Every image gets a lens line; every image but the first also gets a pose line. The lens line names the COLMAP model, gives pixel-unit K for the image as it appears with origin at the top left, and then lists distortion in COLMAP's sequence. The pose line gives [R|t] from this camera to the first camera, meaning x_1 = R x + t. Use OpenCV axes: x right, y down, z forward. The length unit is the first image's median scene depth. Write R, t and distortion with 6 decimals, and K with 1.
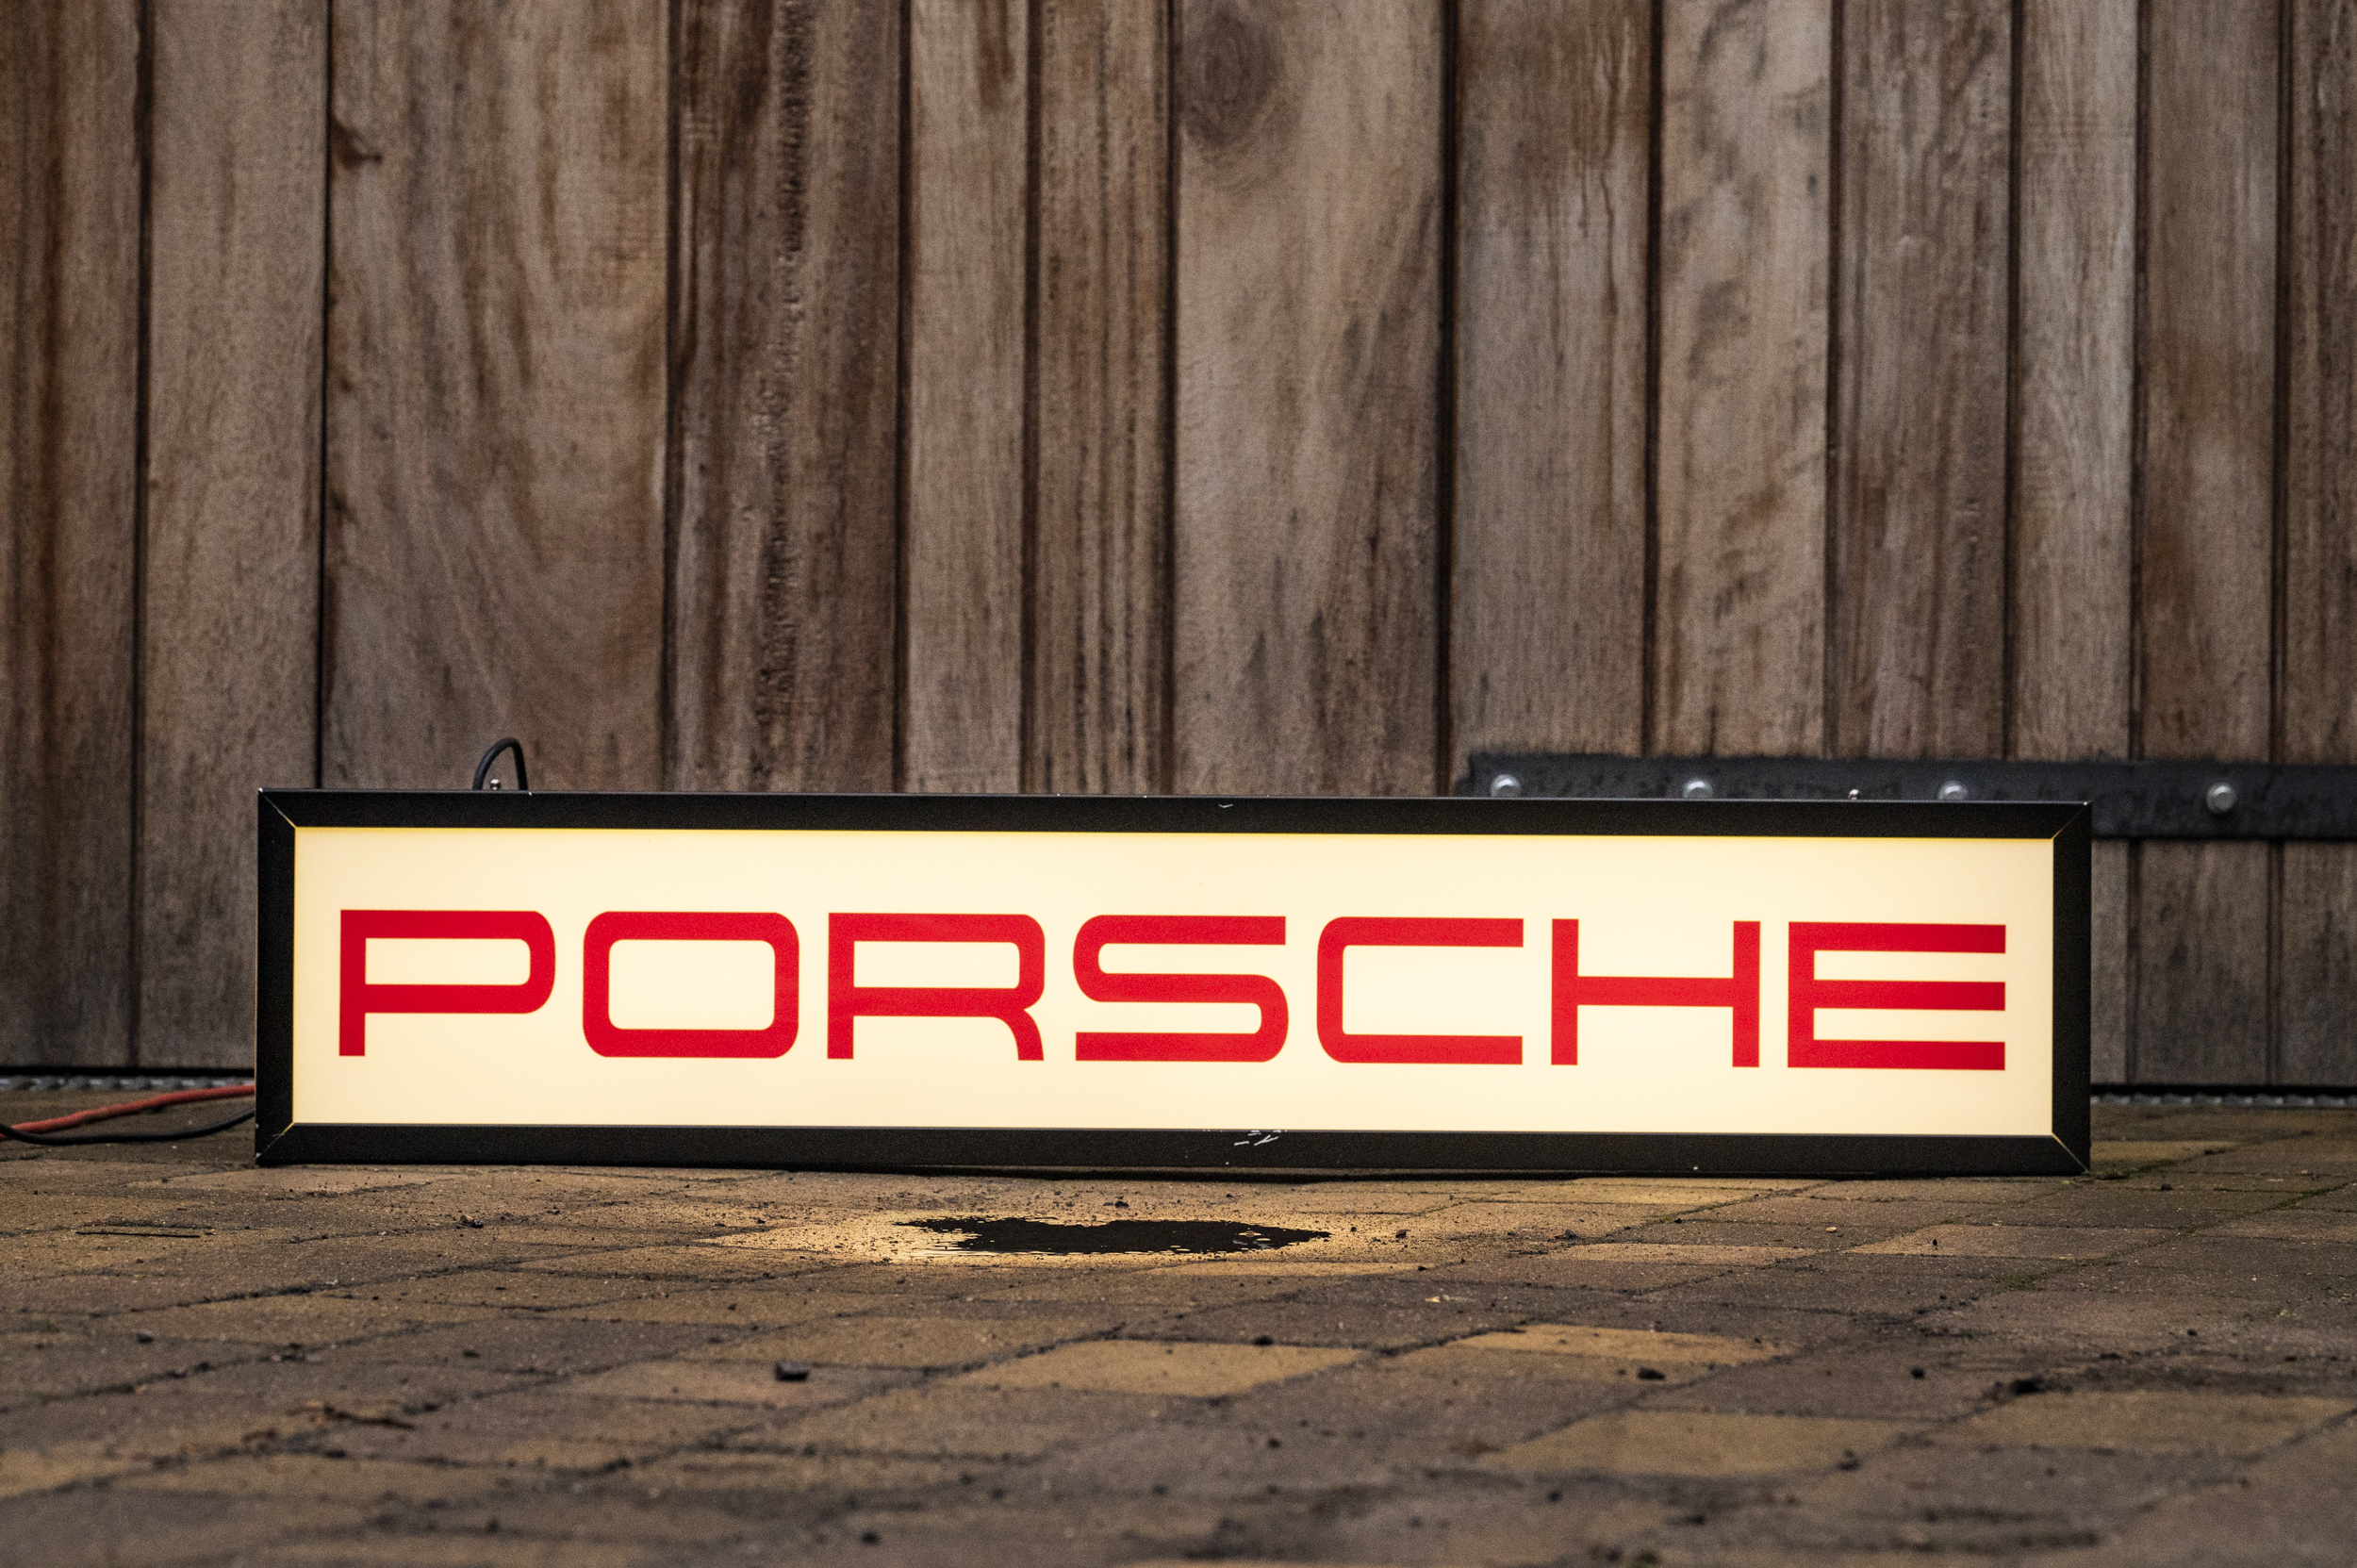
lens RADIAL K [[7769.3, 0, 1128.5], [0, 7769.3, 783.7], [0, 0, 1]] dist [-0.076555, 0.936451]
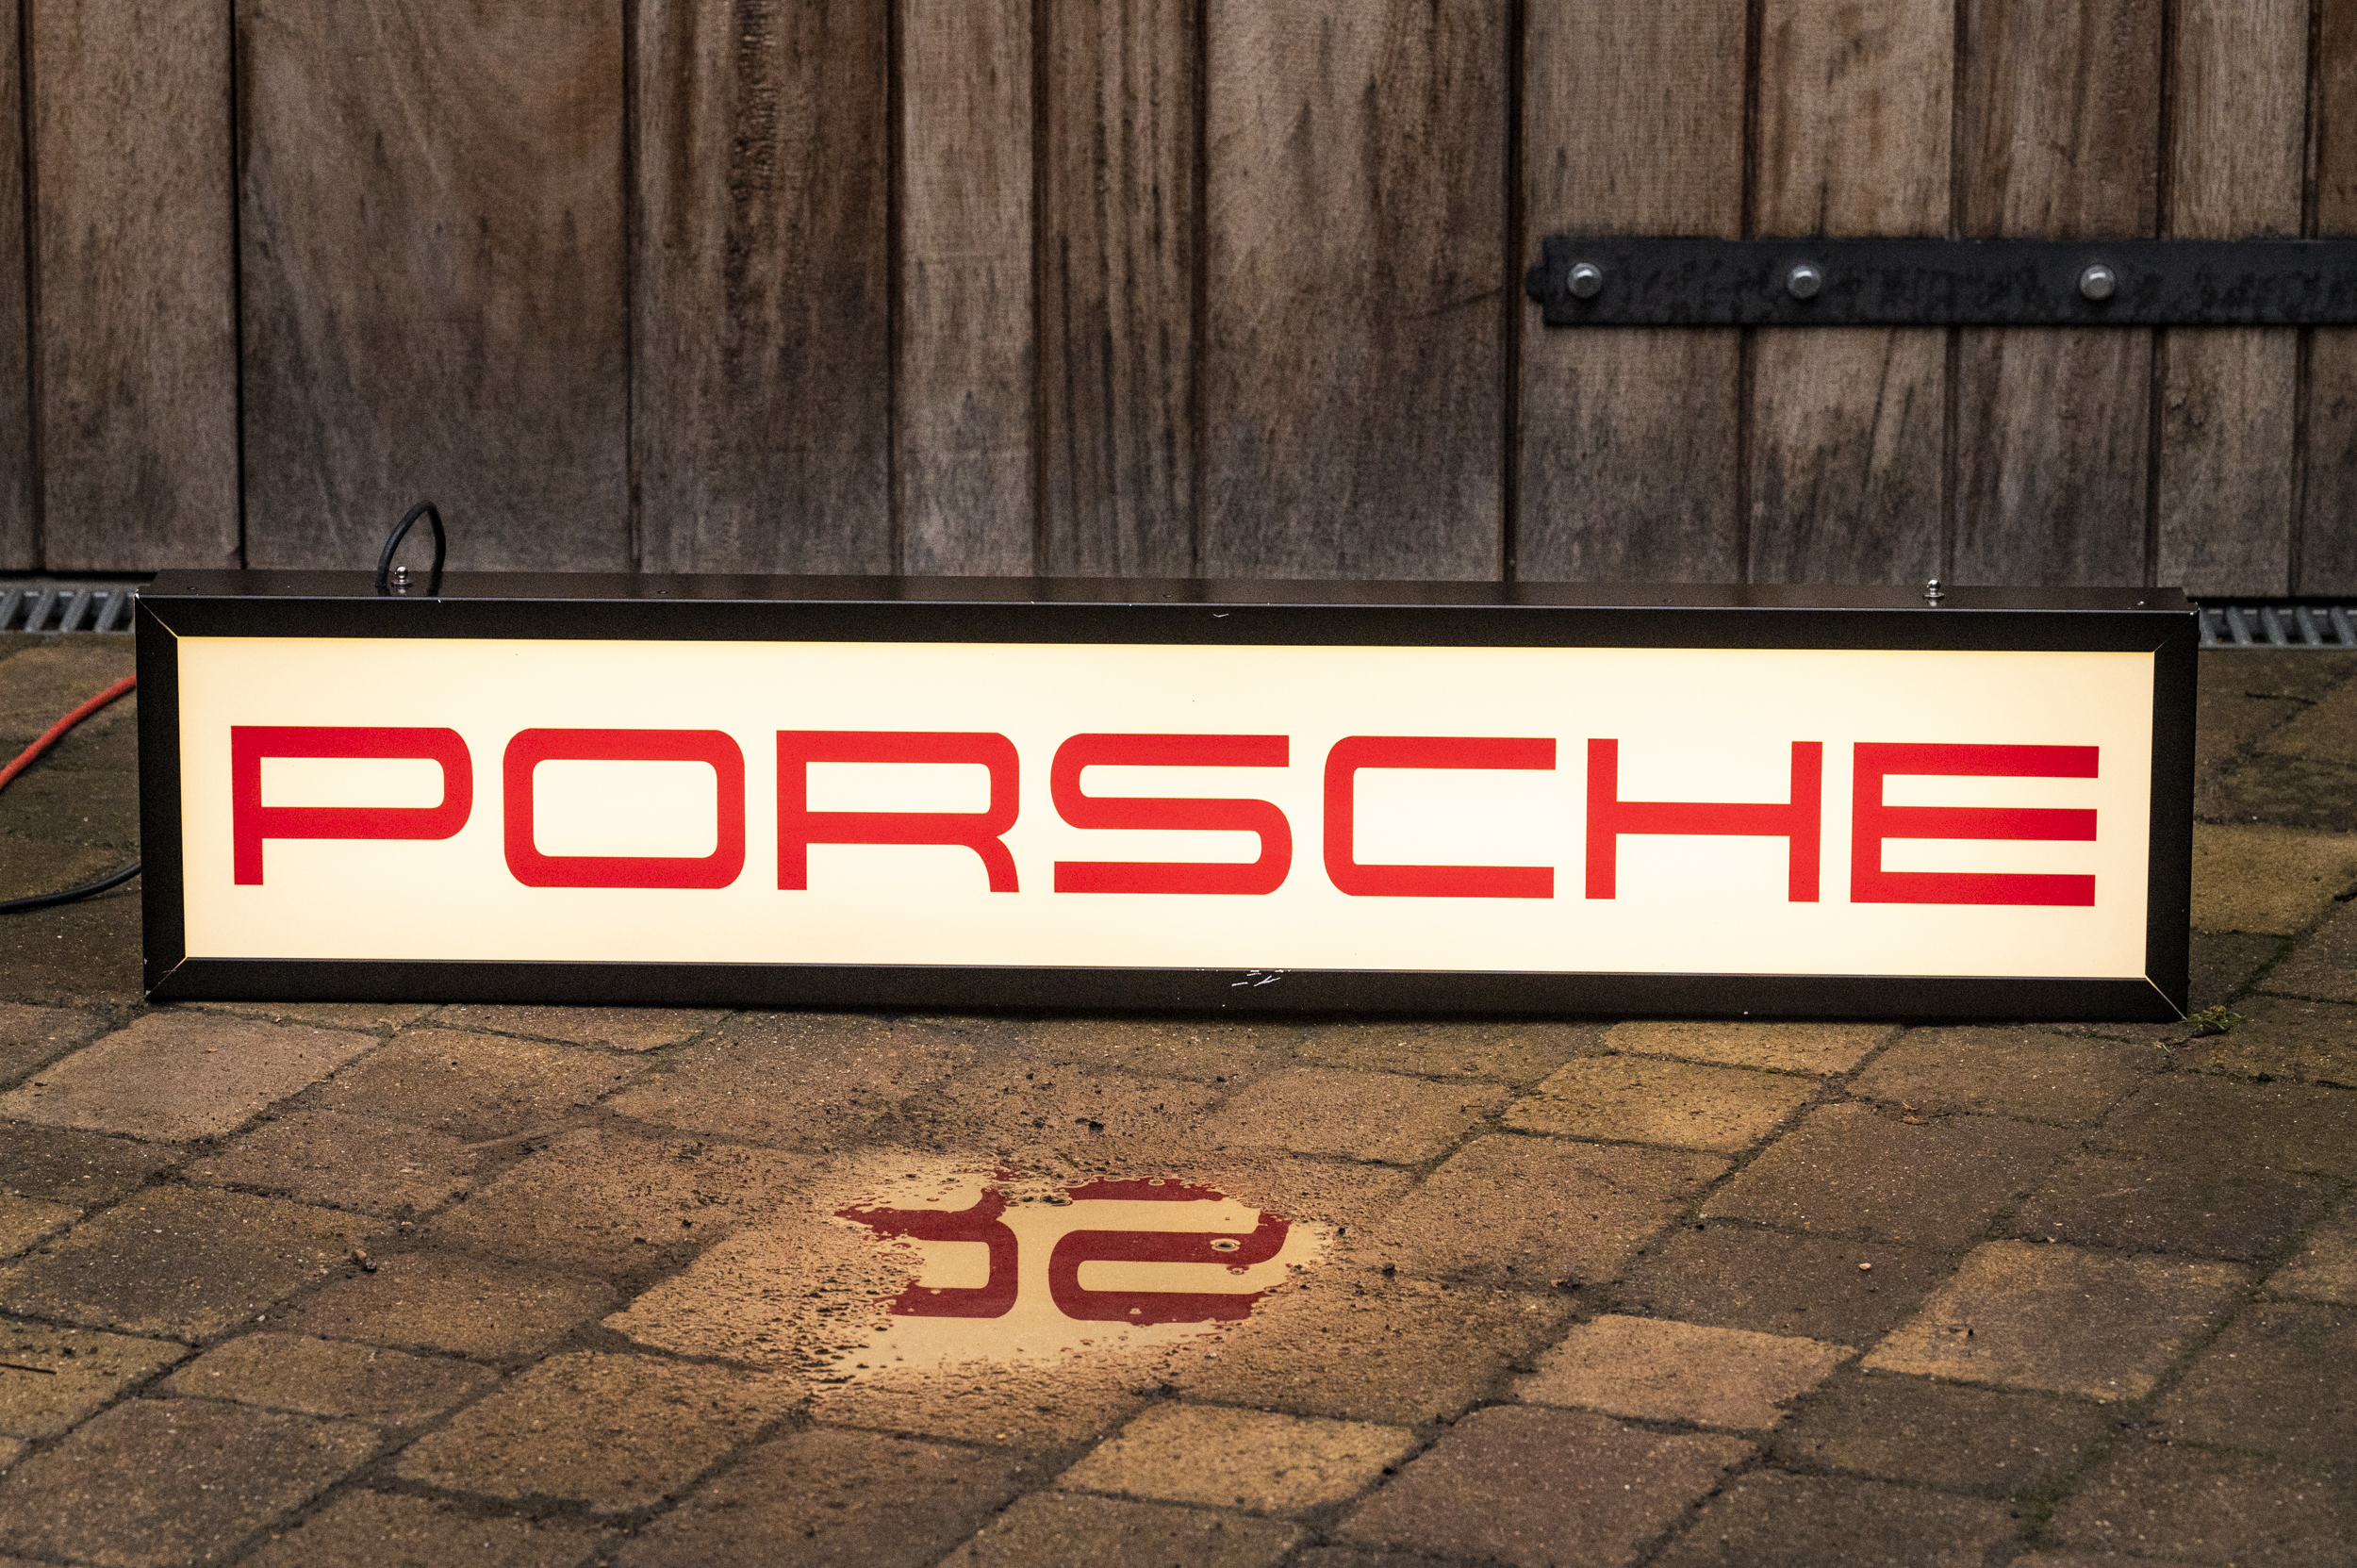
lens RADIAL K [[9105.0, 0, 1178.5], [0, 9105.0, 784.0], [0, 0, 1]] dist [-0.026335, 0.848619]
pose [[0.999657, 0.000839, -0.026178, 0.029569], [0.005885, 0.966737, 0.255703, -0.206999], [0.025522, -0.255770, 0.966401, -0.009363]]
